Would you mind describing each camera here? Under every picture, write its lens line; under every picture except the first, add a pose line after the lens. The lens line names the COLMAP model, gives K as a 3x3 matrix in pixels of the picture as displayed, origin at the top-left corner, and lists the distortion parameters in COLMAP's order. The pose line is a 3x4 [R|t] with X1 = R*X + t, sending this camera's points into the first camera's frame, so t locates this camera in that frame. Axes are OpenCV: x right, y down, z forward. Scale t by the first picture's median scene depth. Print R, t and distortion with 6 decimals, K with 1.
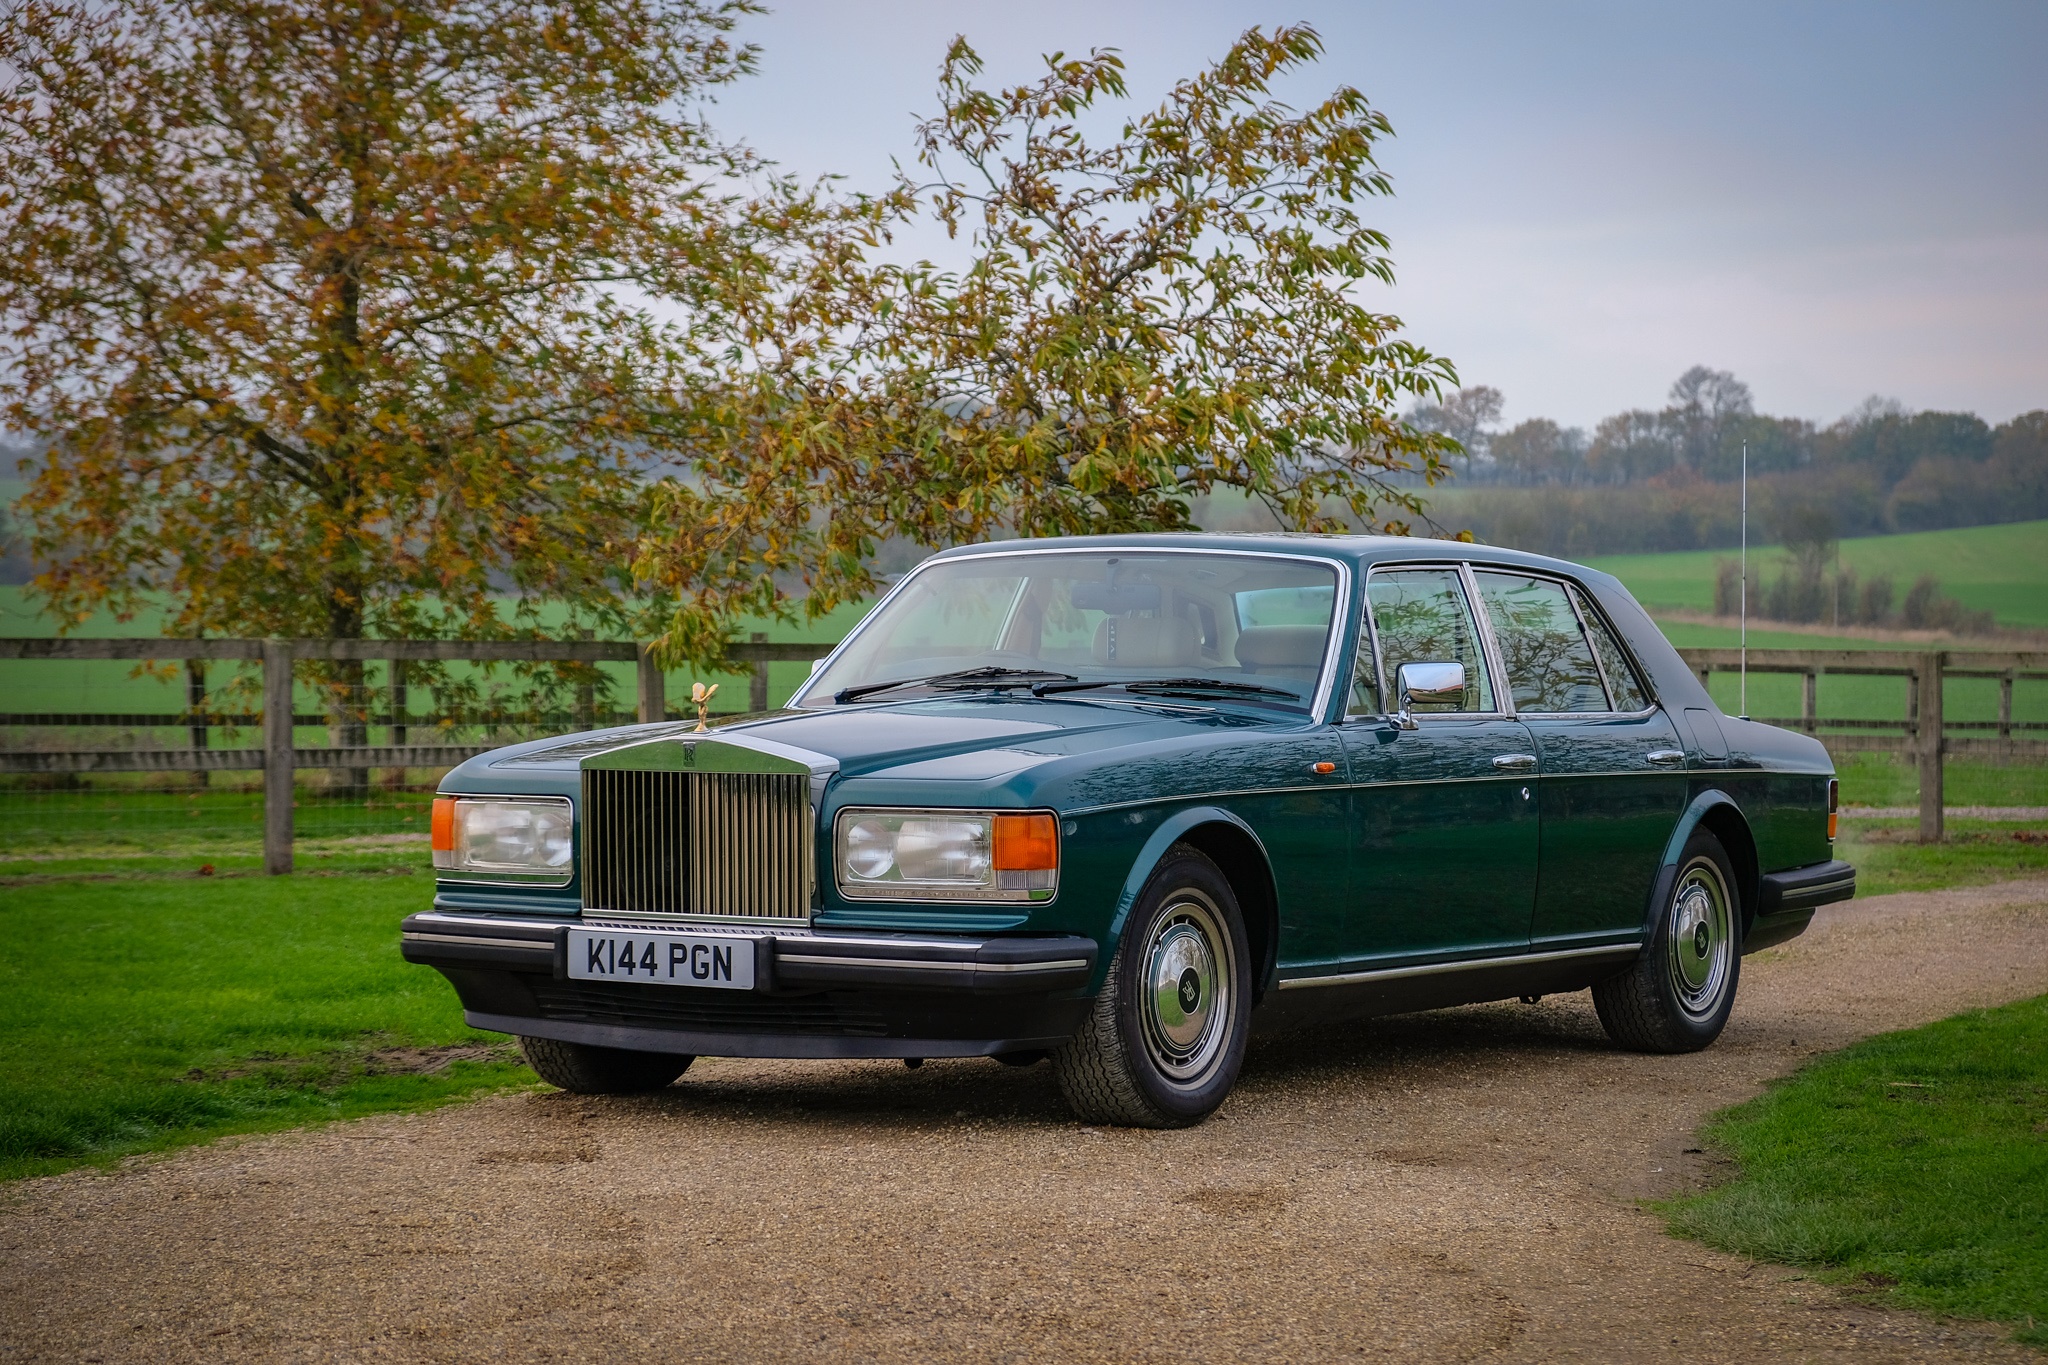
lens RADIAL K [[4704.1, 0, 1024.0], [0, 4704.1, 682.5], [0, 0, 1]] dist [0.001847, 0.984947]
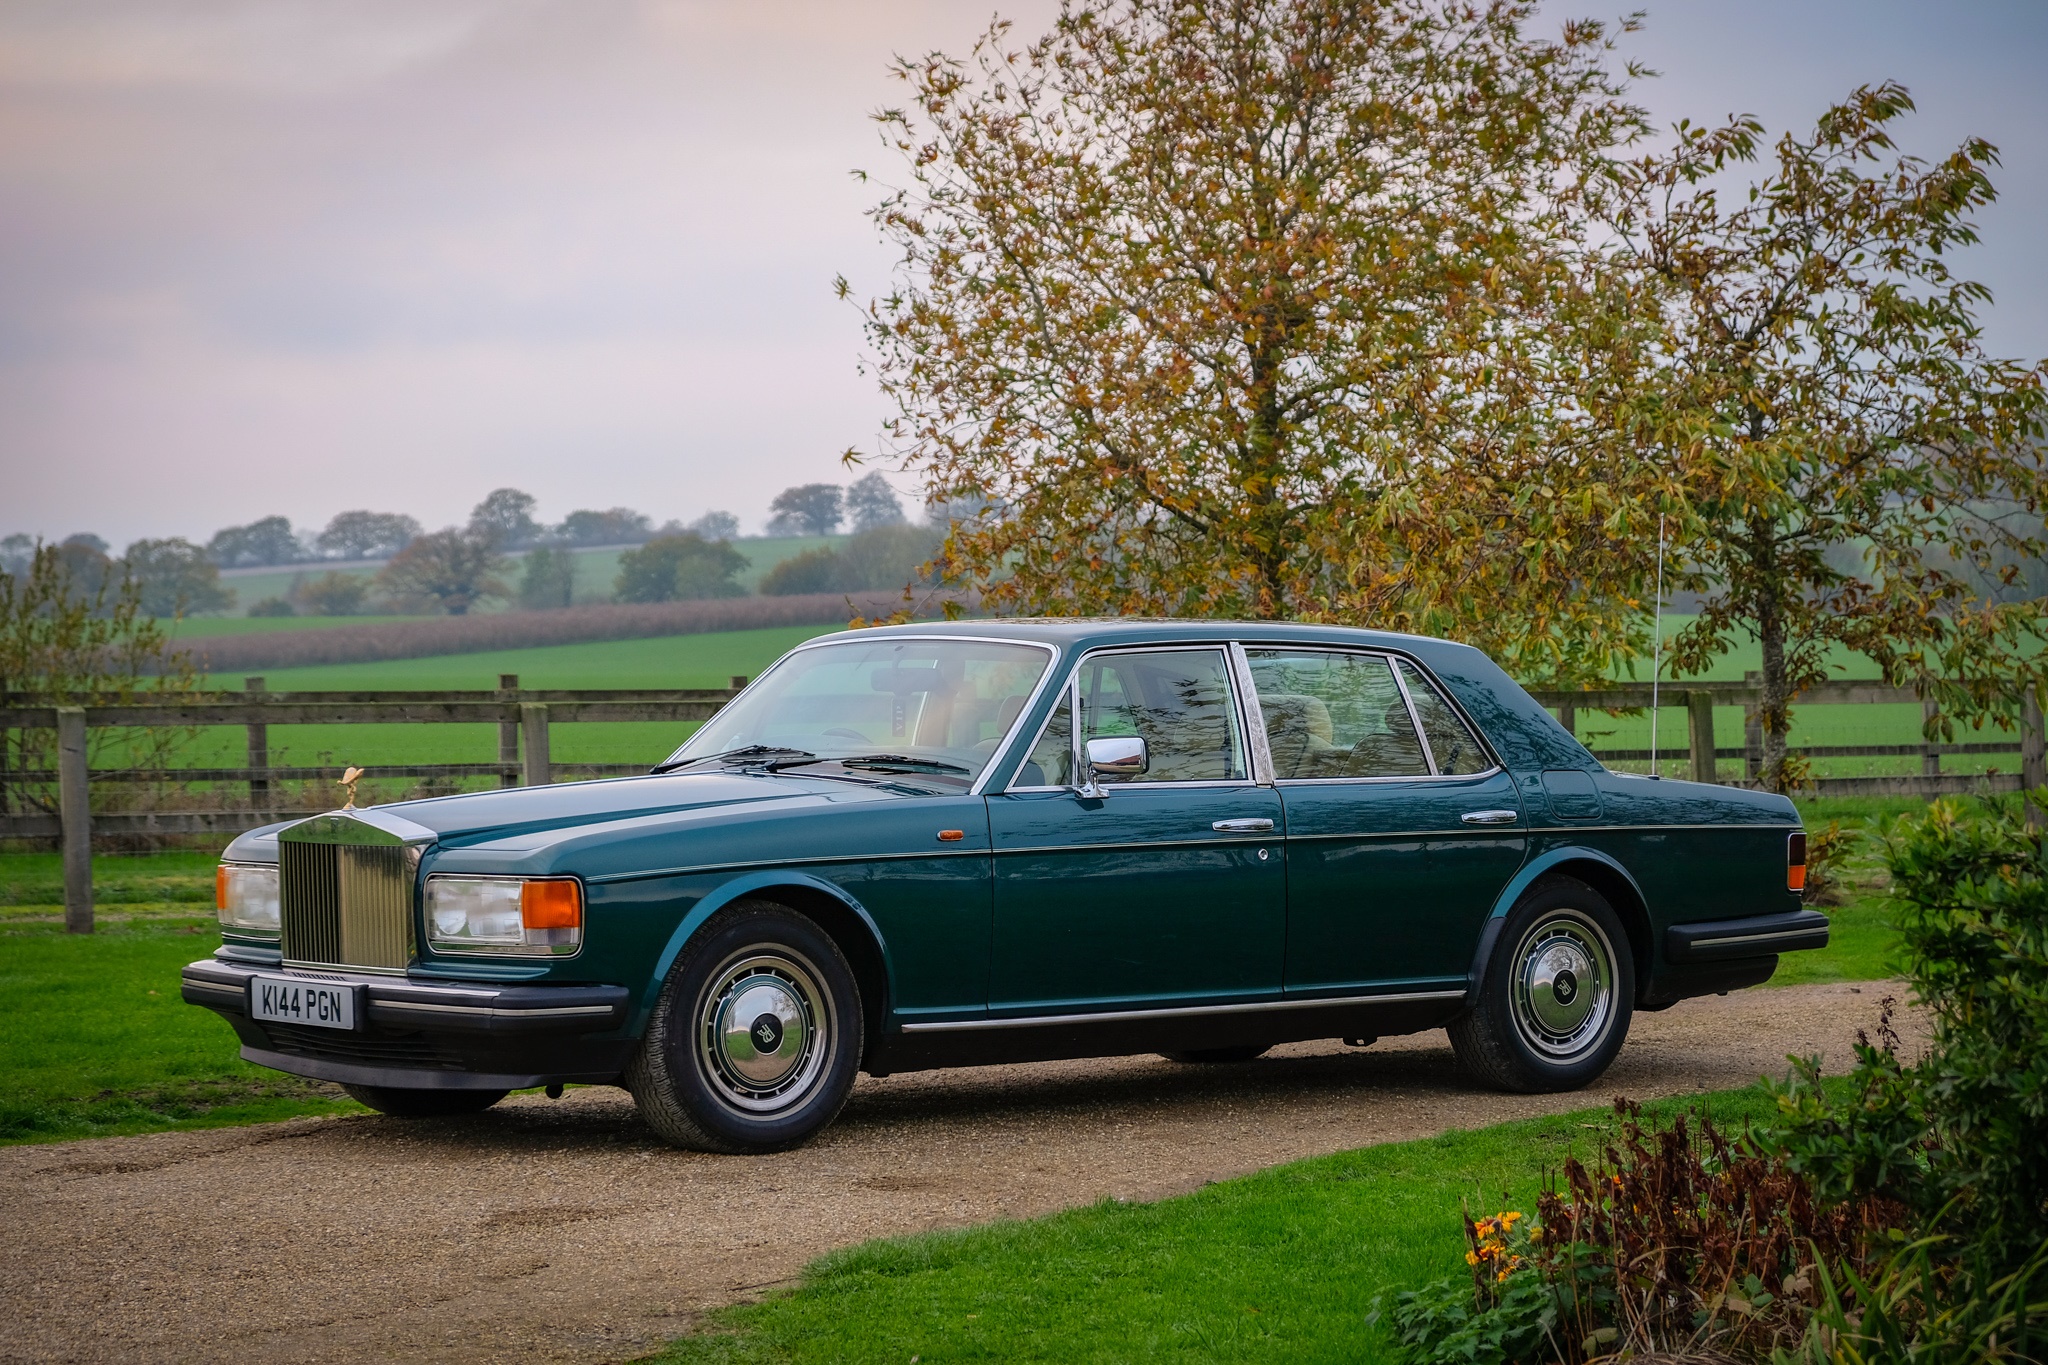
lens RADIAL K [[4689.8, 0, 1024.0], [0, 4689.8, 682.5], [0, 0, 1]] dist [0.032081, -0.352814]
pose [[0.942372, -0.016569, -0.334156, 0.436050], [0.014693, 0.999859, -0.008143, -0.008353], [0.334244, 0.002764, 0.942482, -0.044080]]
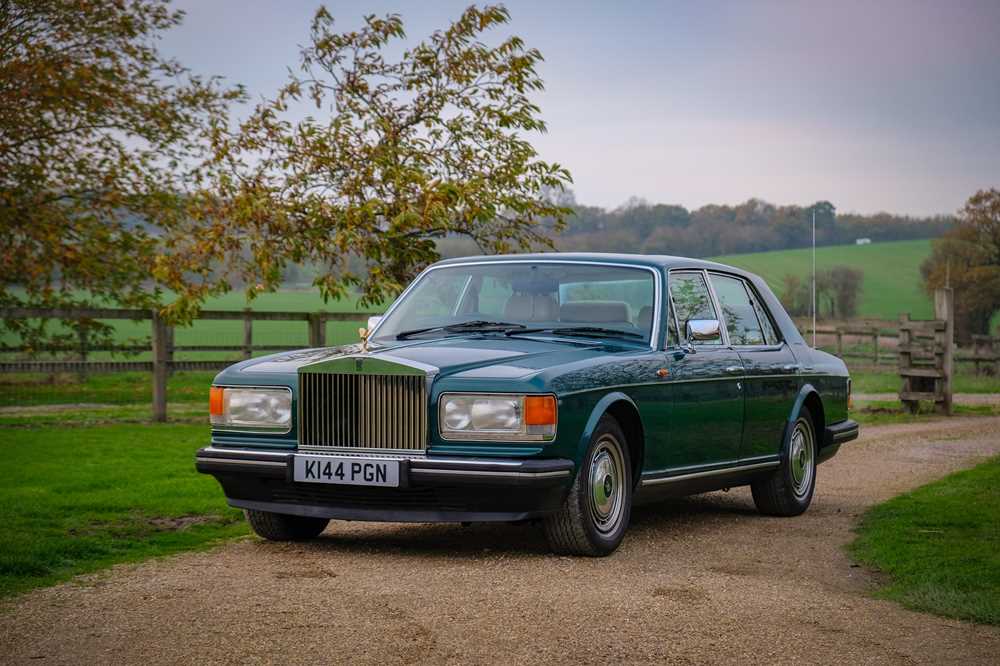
lens RADIAL K [[2296.9, 0, 500.0], [0, 2296.9, 333.0], [0, 0, 1]] dist [0.001847, 0.984947]
pose [[0.992599, 0.004163, 0.121368, -0.115448], [-0.004154, 0.999991, -0.000328, 0.002047], [-0.121368, -0.000179, 0.992608, 0.052435]]
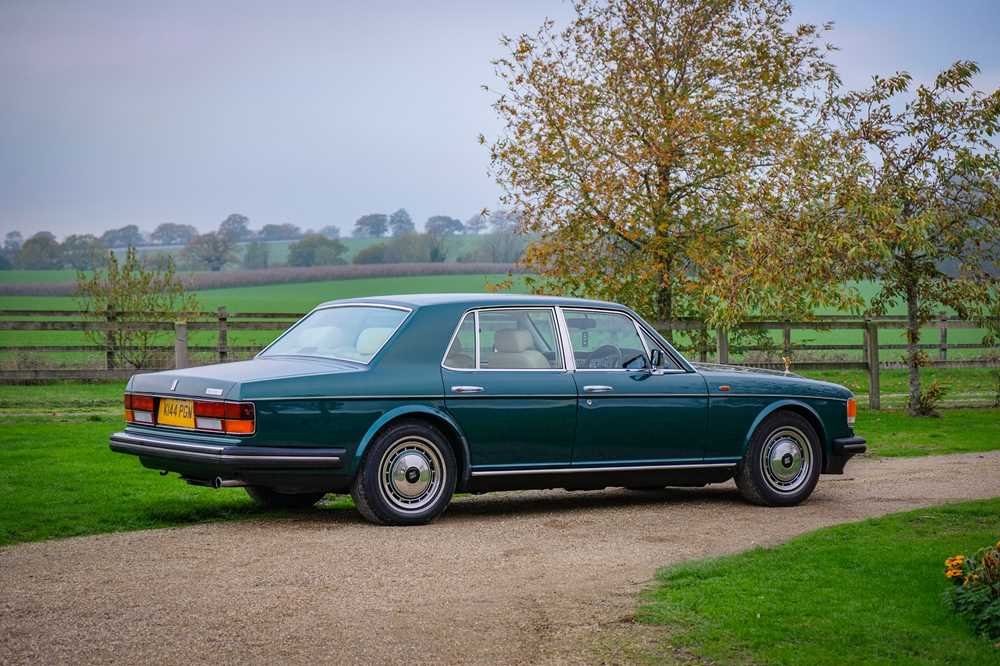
lens RADIAL K [[2107.7, 0, 500.0], [0, 2107.7, 333.0], [0, 0, 1]] dist [0.005876, -0.570069]
pose [[0.947032, 0.000189, -0.321139, 0.342438], [0.001577, 0.999985, 0.005240, -0.019147], [0.321135, -0.005469, 0.947018, -0.138997]]
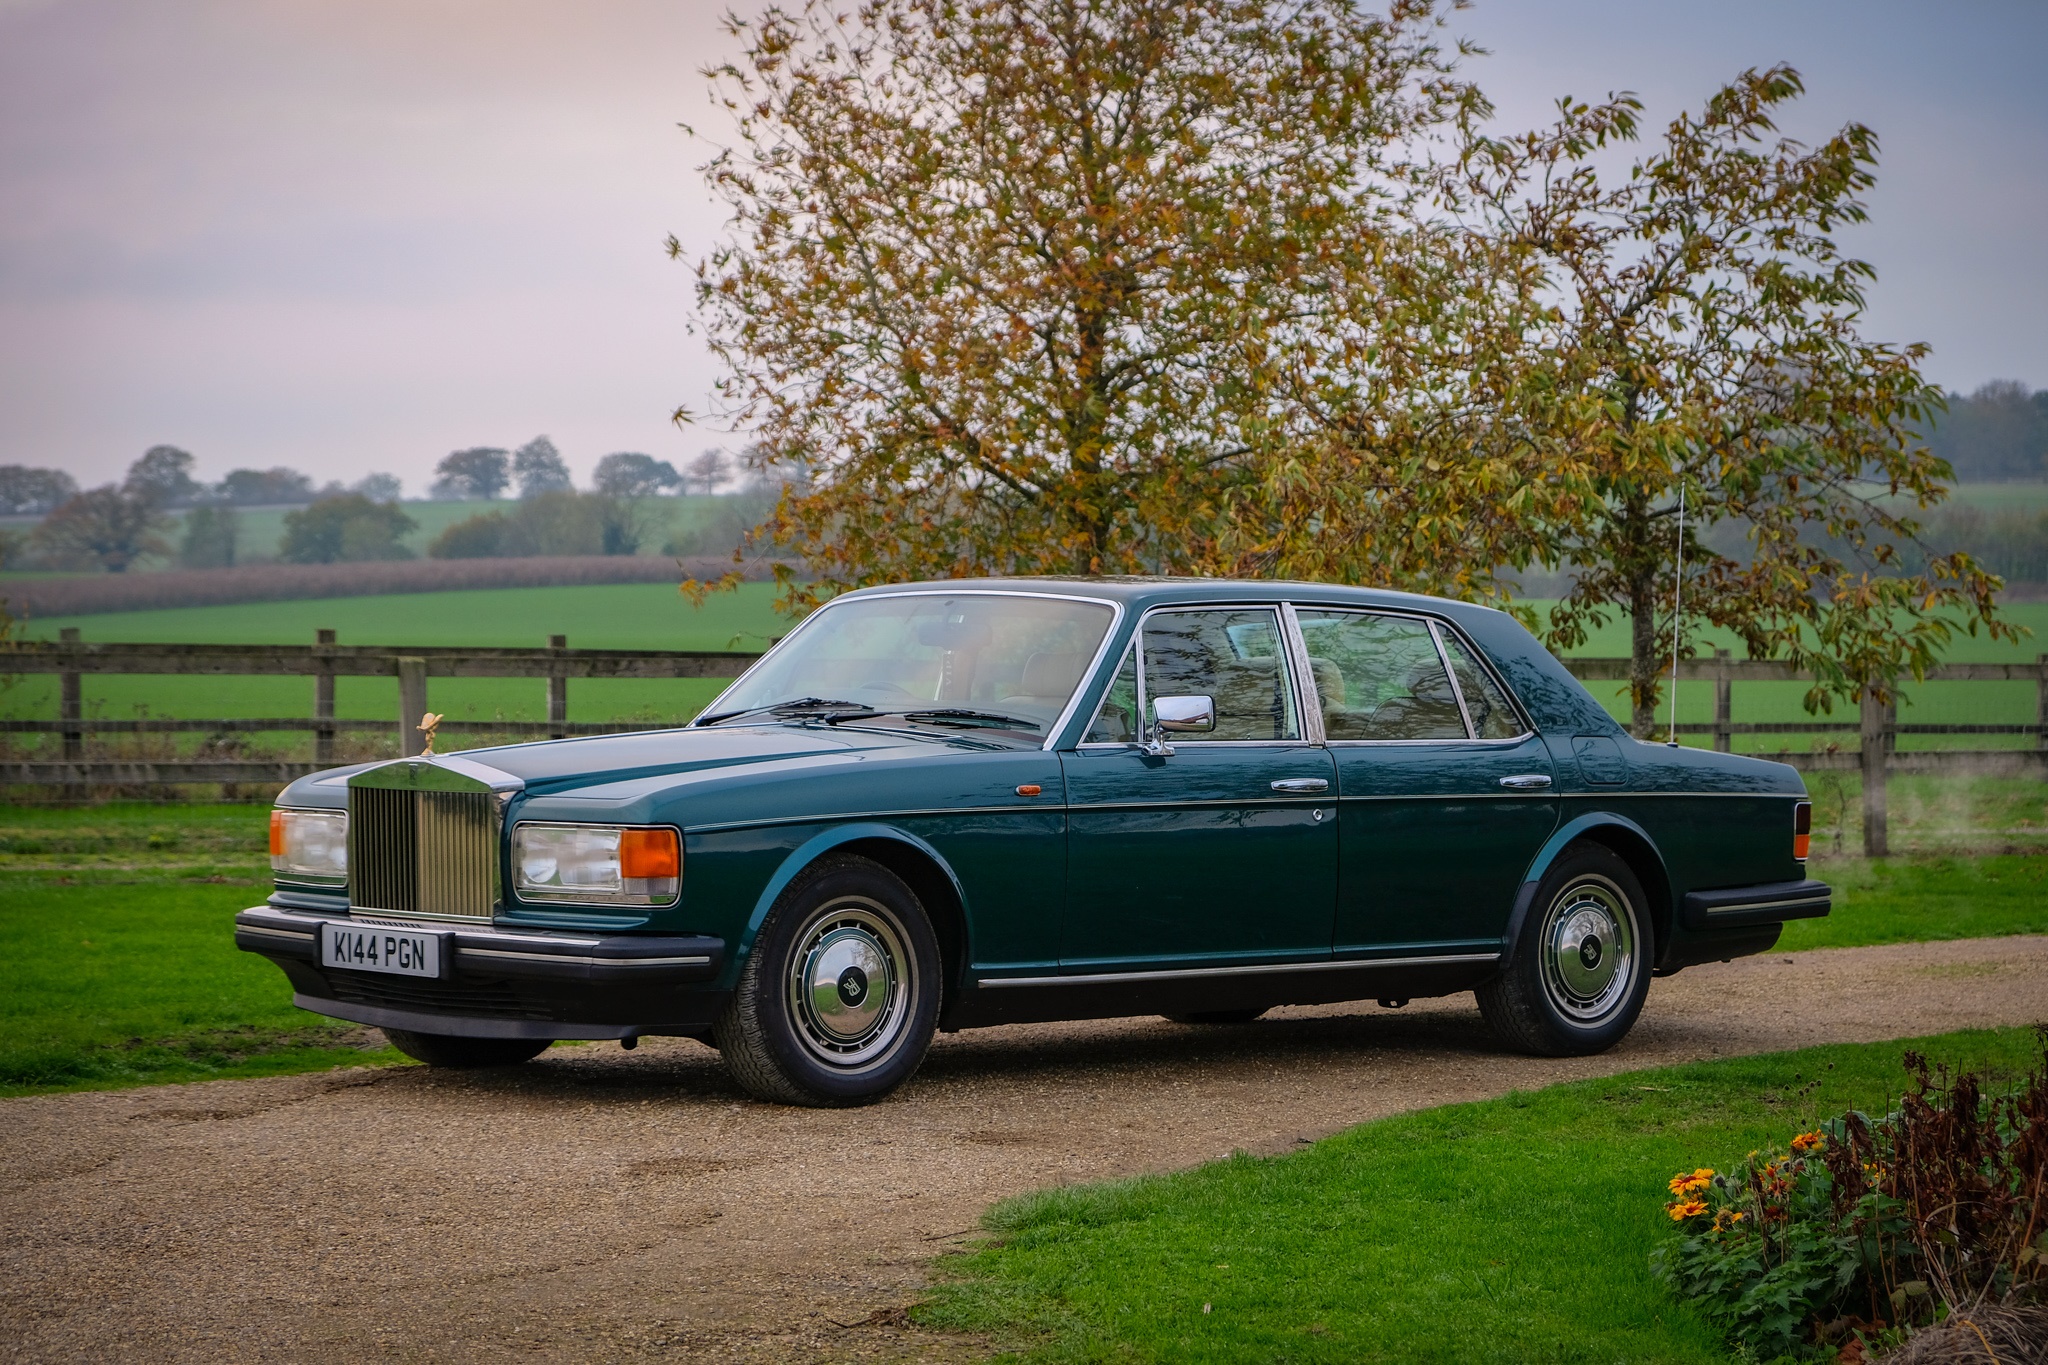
lens RADIAL K [[4704.1, 0, 1024.0], [0, 4704.1, 682.5], [0, 0, 1]] dist [0.001847, 0.984947]
pose [[0.963644, 0.000990, -0.267186, 0.347083], [-0.001448, 0.999998, -0.001516, -0.005465], [0.267184, 0.001848, 0.963644, -0.073712]]
